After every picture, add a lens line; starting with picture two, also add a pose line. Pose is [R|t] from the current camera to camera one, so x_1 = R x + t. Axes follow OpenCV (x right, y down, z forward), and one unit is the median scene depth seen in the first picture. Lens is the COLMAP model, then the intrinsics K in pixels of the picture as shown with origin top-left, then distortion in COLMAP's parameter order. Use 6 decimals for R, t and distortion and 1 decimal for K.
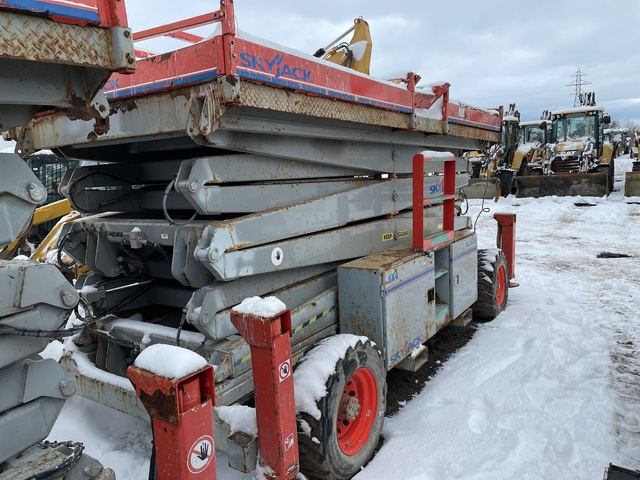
lens RADIAL K [[486.5, 0, 320.0], [0, 486.5, 240.0], [0, 0, 1]] dist [-0.005617, -0.002694]
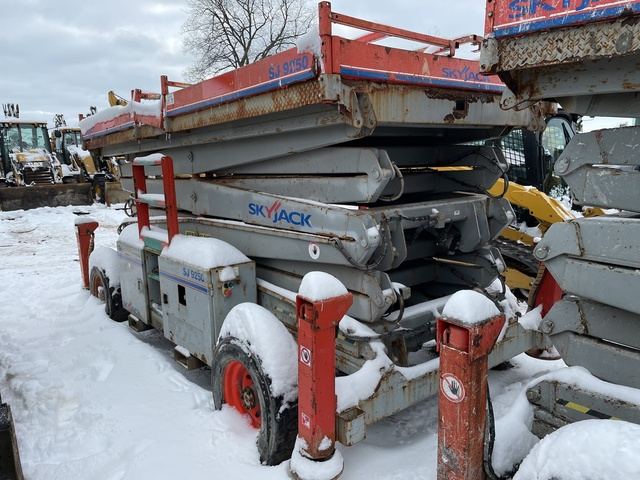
lens RADIAL K [[486.5, 0, 320.0], [0, 486.5, 240.0], [0, 0, 1]] dist [-0.005617, -0.002694]
pose [[0.341224, -0.116976, 0.932675, -0.982222], [0.147366, 0.986614, 0.069827, -0.047021], [-0.928359, 0.113618, 0.353894, 0.586507]]
